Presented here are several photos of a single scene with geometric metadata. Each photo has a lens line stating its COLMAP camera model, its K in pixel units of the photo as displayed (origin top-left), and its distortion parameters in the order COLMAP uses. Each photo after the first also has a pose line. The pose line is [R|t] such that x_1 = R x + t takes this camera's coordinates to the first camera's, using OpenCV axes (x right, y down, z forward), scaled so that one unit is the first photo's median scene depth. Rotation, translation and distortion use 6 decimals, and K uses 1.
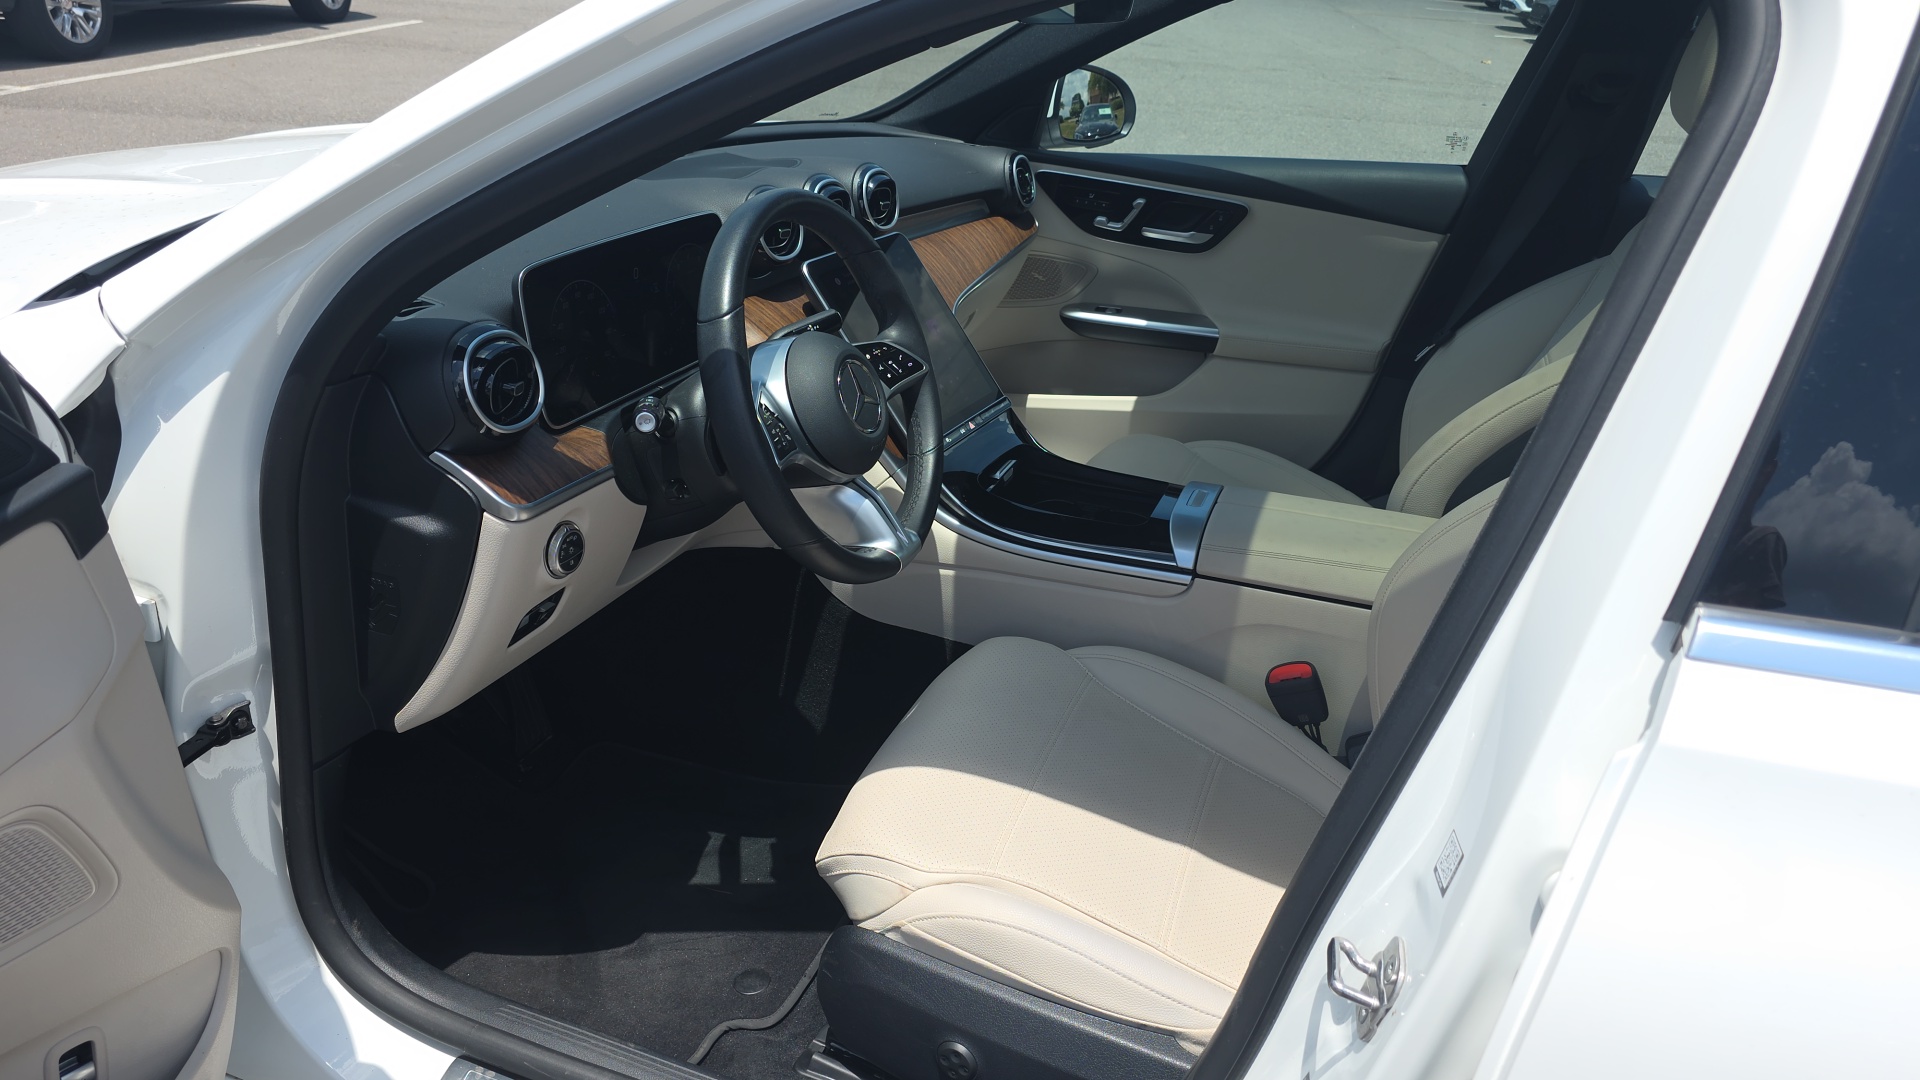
lens RADIAL K [[1234.2, 0, 957.8], [0, 1234.2, 587.3], [0, 0, 1]] dist [0.047068, -0.053248]
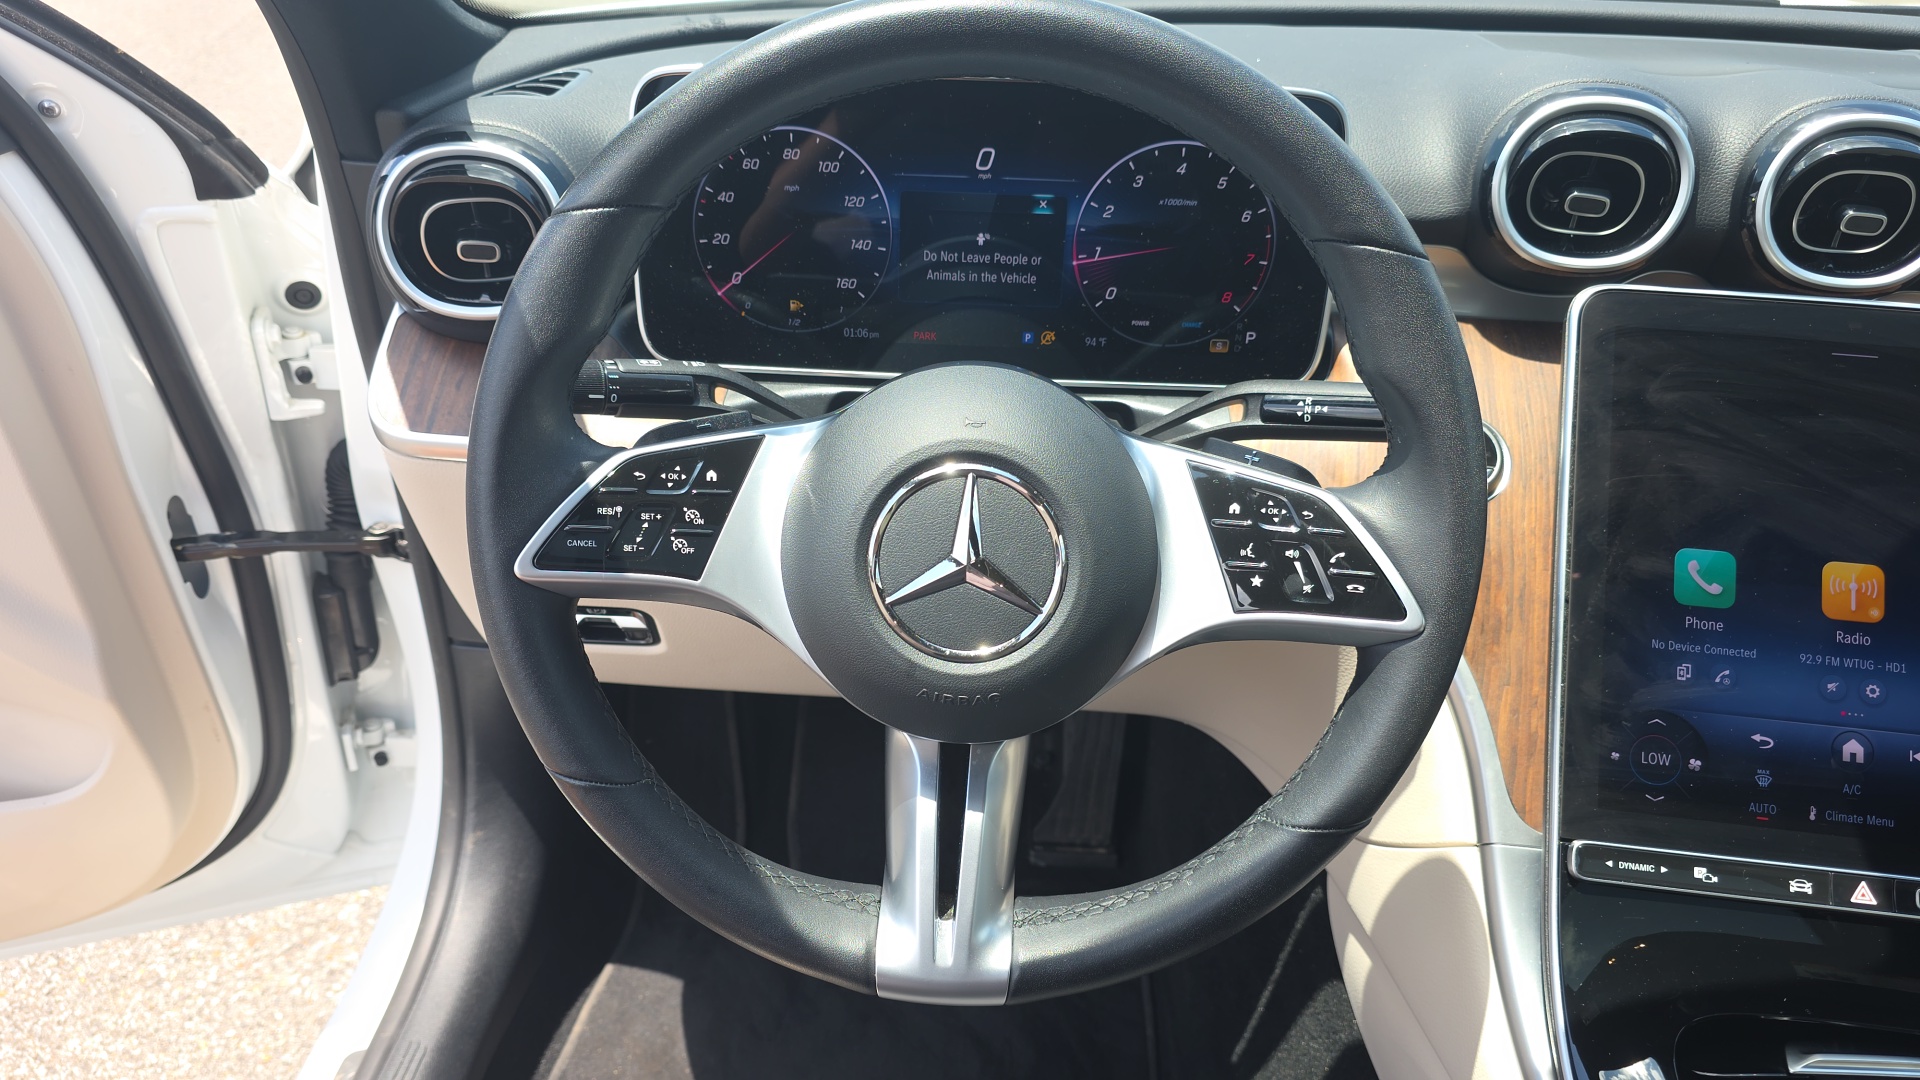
lens RADIAL K [[1340.1, 0, 960.0], [0, 1340.1, 555.3], [0, 0, 1]] dist [0.059753, -0.074378]
pose [[0.323518, 0.438415, -0.838528, 0.148232], [-0.444131, 0.852858, 0.274555, -0.150769], [0.835514, 0.283593, 0.470628, 0.451966]]
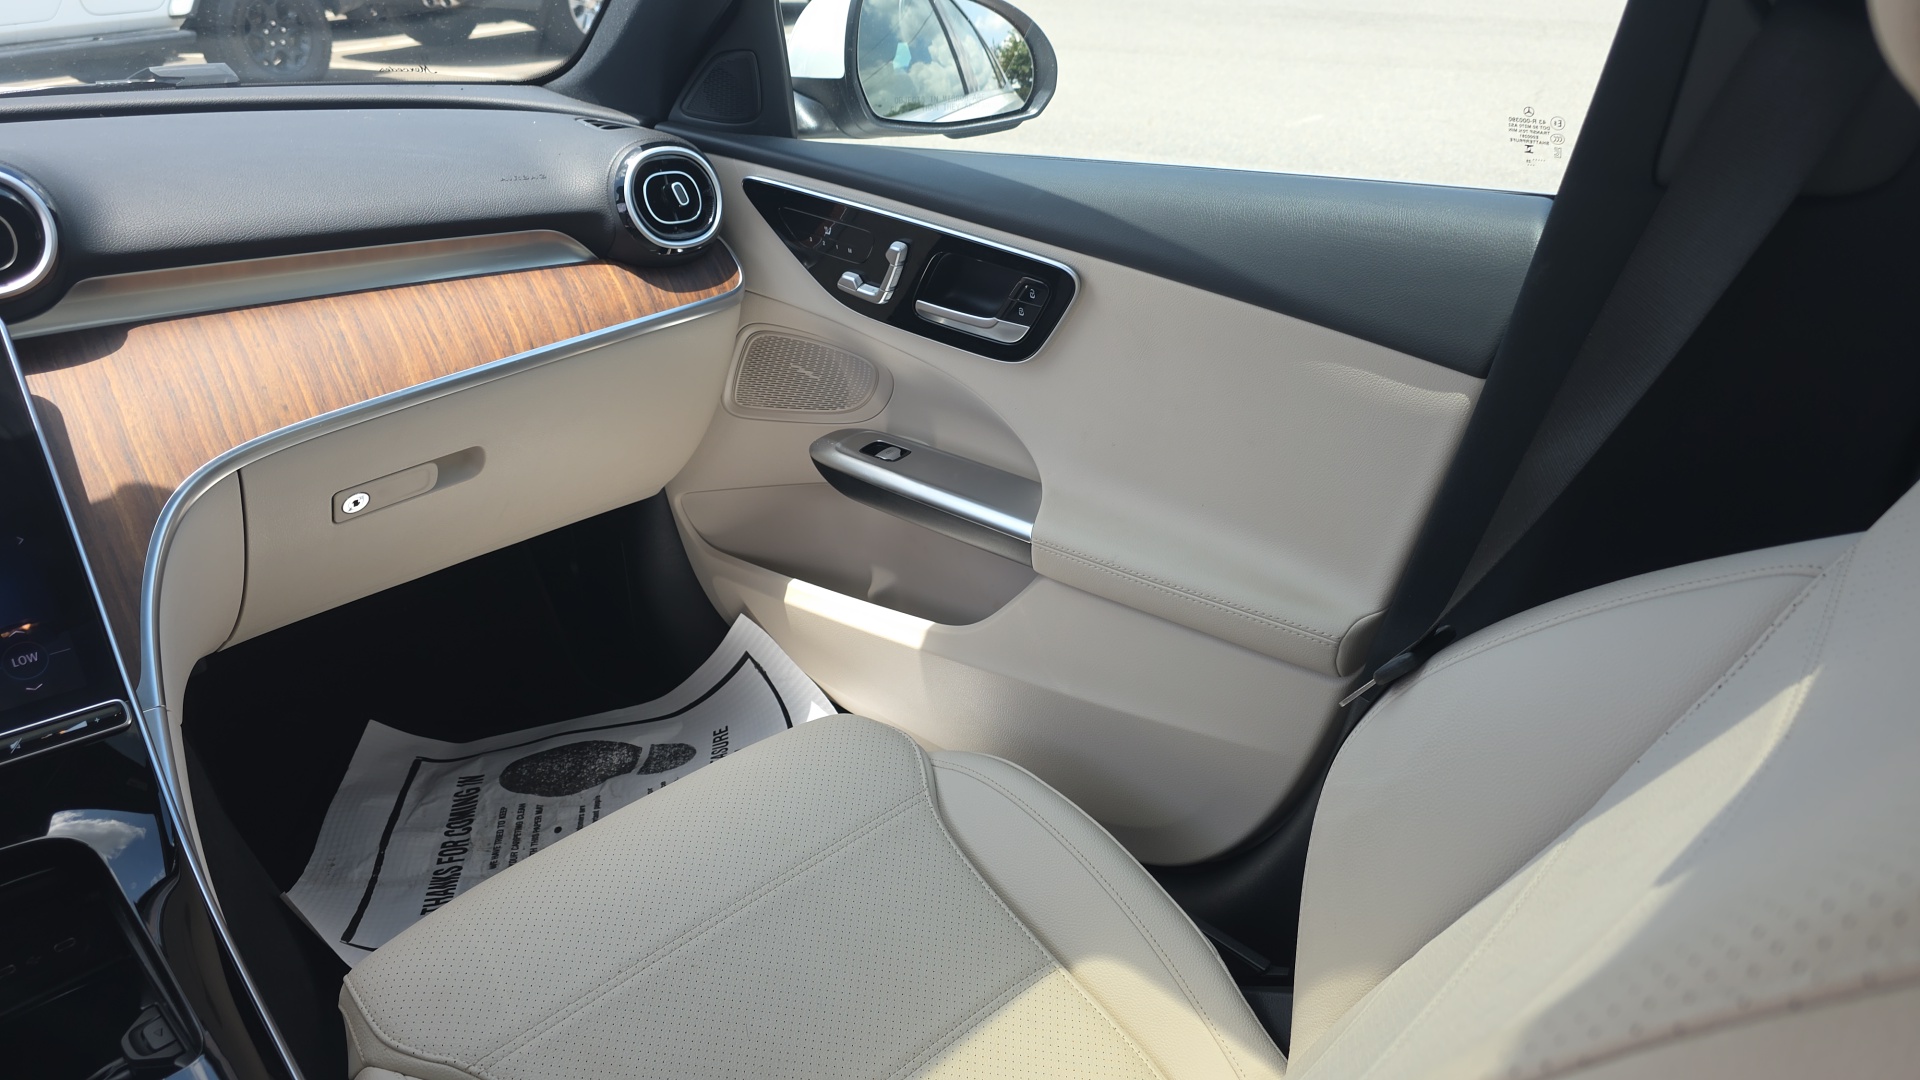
lens RADIAL K [[1281.3, 0, 950.7], [0, 1281.3, 507.0], [0, 0, 1]] dist [0.060250, -0.060929]
pose [[0.918559, 0.119783, -0.376698, 0.366443], [-0.143570, 0.989000, -0.035602, -0.194461], [0.368290, 0.086785, 0.925652, 0.546935]]
